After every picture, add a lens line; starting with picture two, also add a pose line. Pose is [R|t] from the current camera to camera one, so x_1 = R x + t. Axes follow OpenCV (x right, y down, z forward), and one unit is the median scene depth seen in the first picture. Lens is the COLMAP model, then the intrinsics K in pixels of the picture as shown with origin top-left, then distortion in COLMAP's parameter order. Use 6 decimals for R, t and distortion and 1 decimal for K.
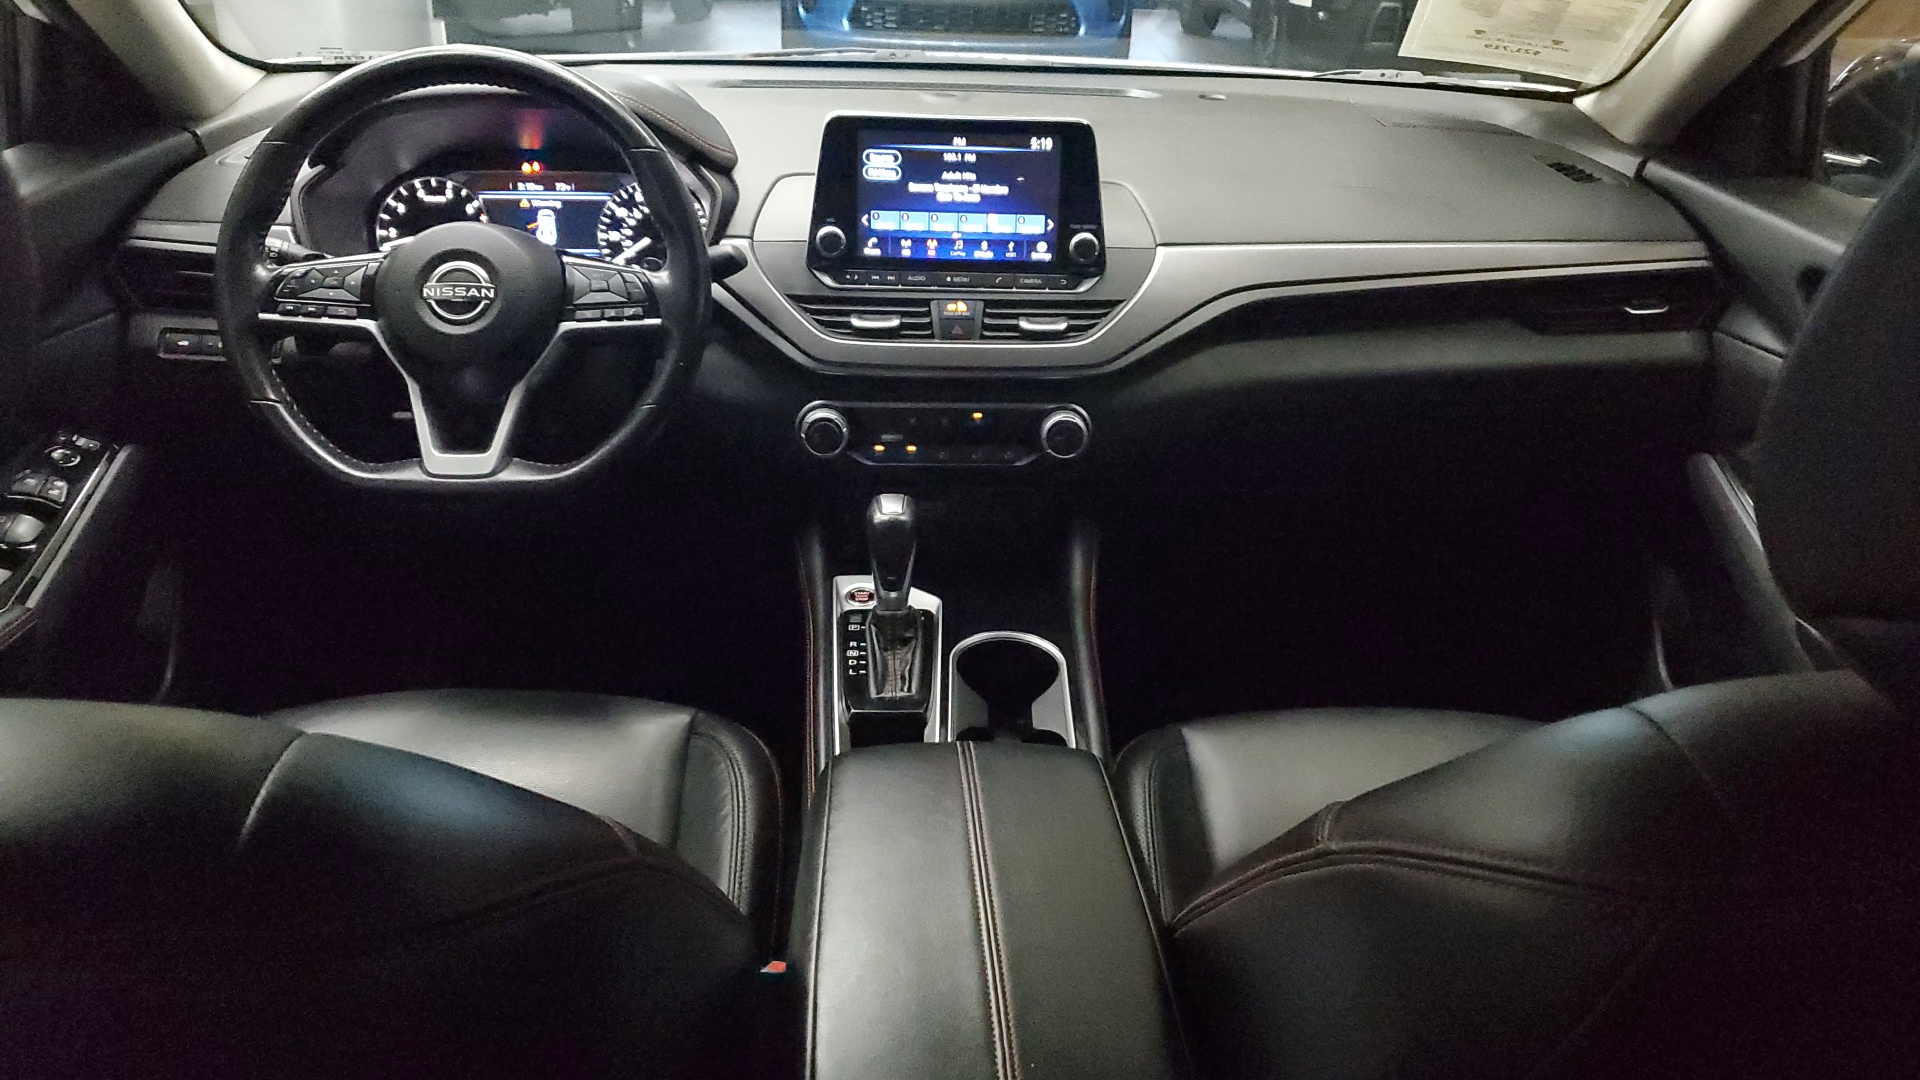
lens RADIAL K [[1560.2, 0, 983.4], [0, 1560.2, 549.0], [0, 0, 1]] dist [0.068429, -0.084724]
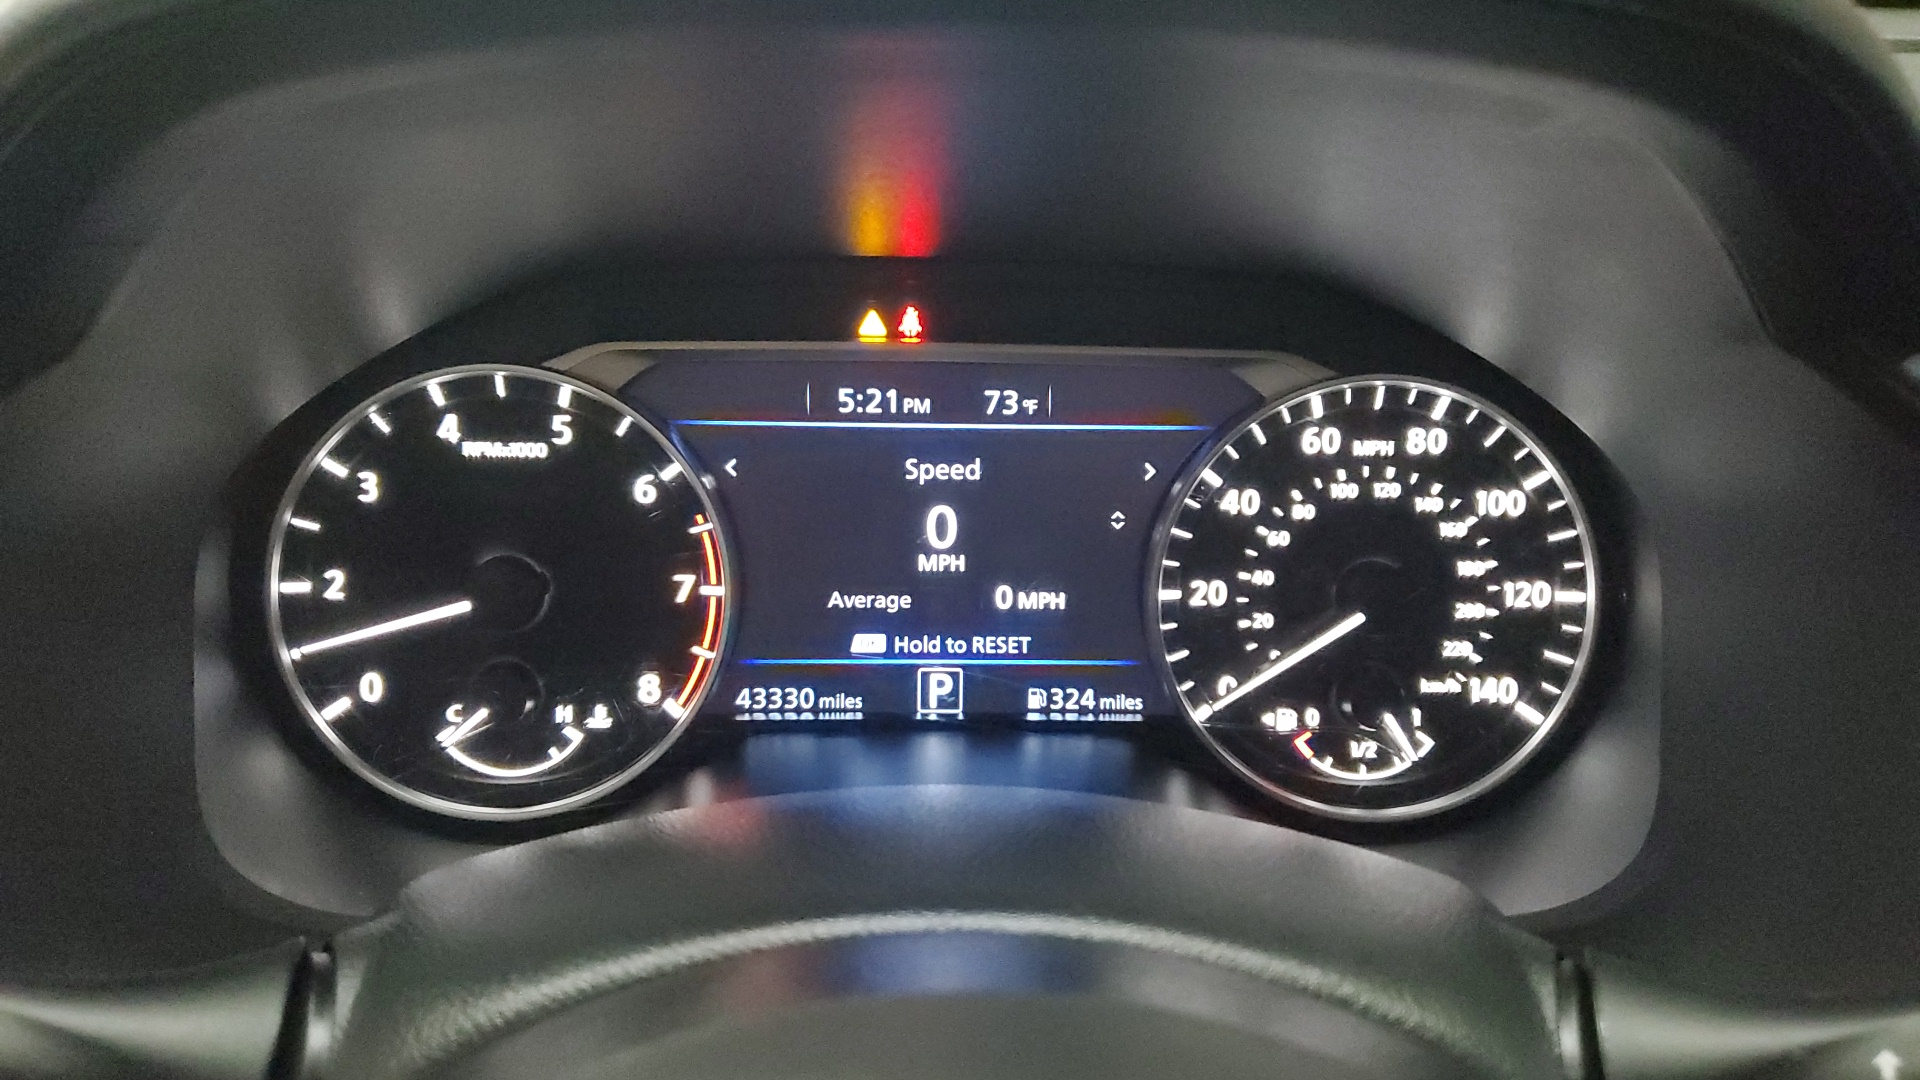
lens RADIAL K [[1560.2, 0, 952.1], [0, 1560.2, 532.1], [0, 0, 1]] dist [0.068429, -0.084724]
pose [[0.999777, 0.007567, -0.019734, -0.297181], [-0.008289, 0.999290, -0.036764, -0.218679], [0.019442, 0.036919, 0.999129, 0.821361]]
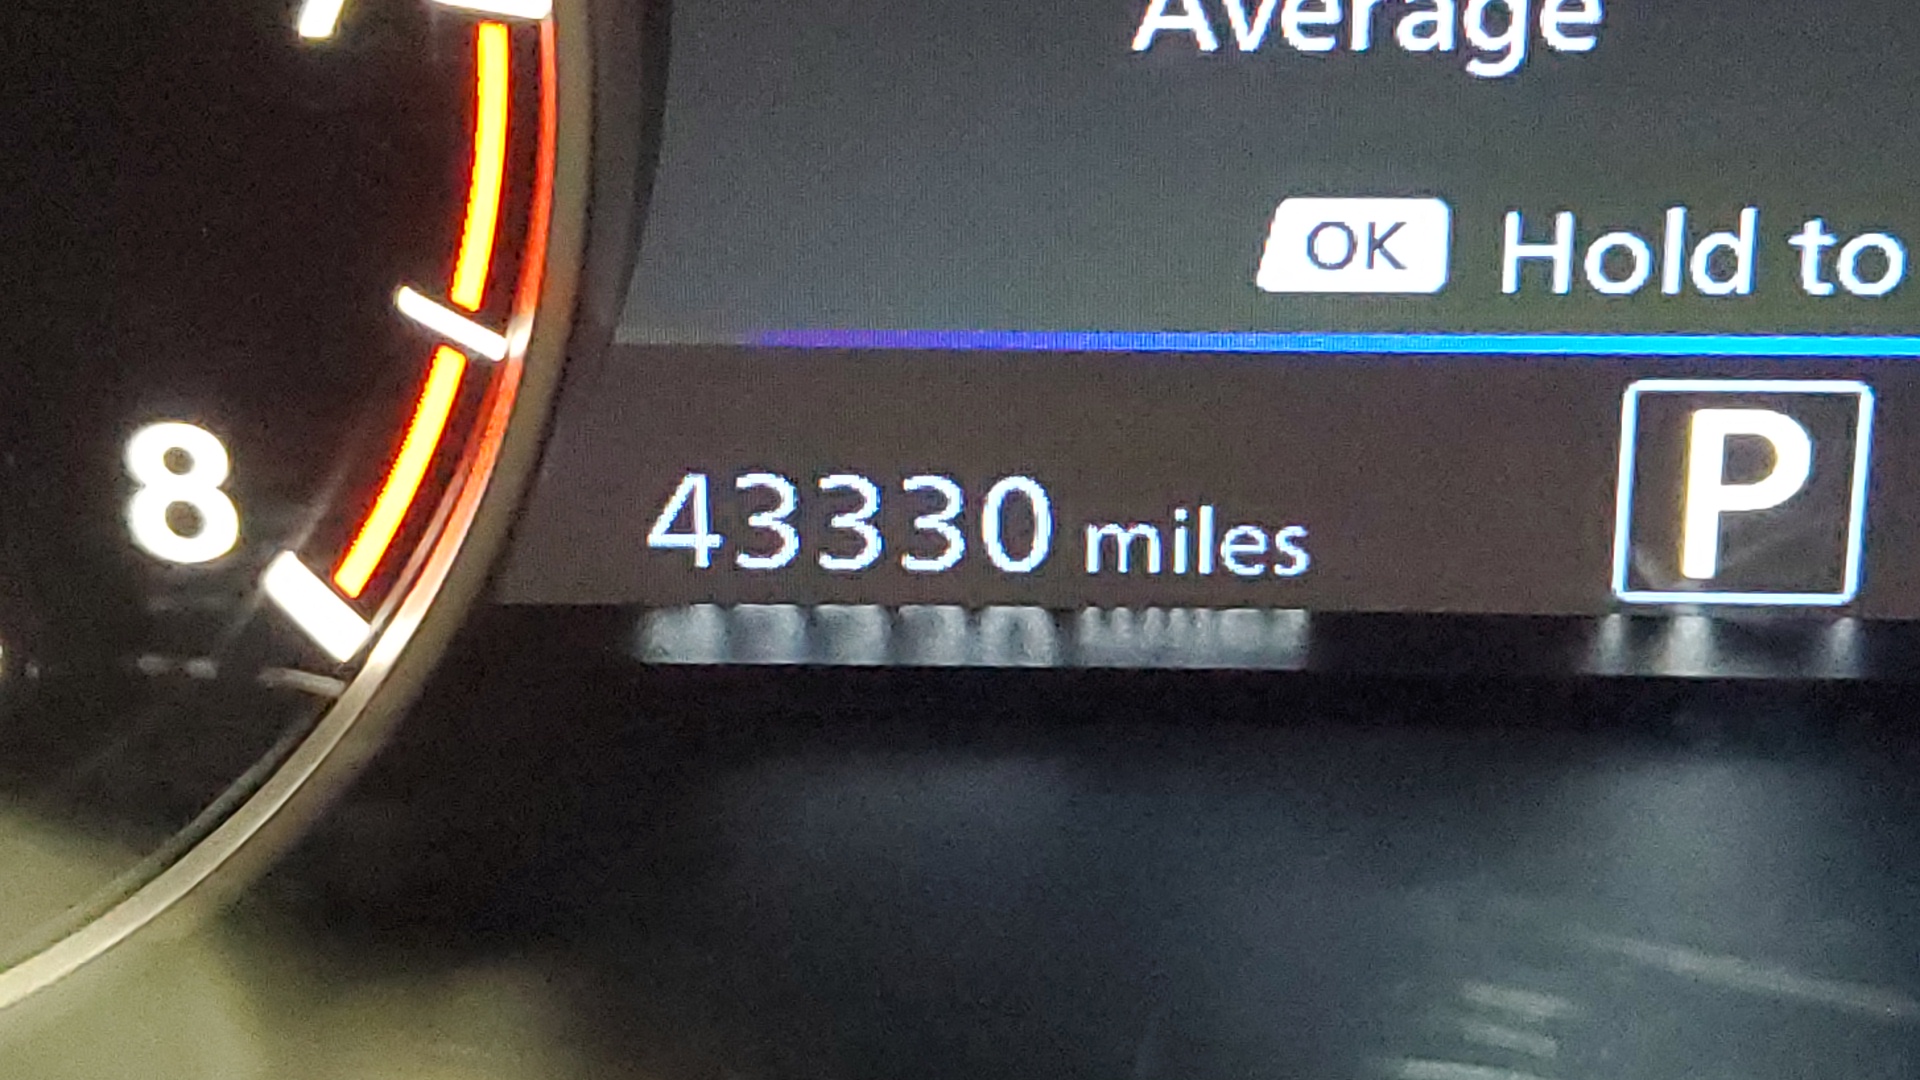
lens RADIAL K [[1560.2, 0, 963.2], [0, 1560.2, 525.7], [0, 0, 1]] dist [0.068429, -0.084724]
pose [[0.993488, -0.013127, 0.113180, -0.336134], [-0.011857, 0.976036, 0.217287, -0.211293], [-0.113320, -0.217214, 0.969524, 1.044263]]
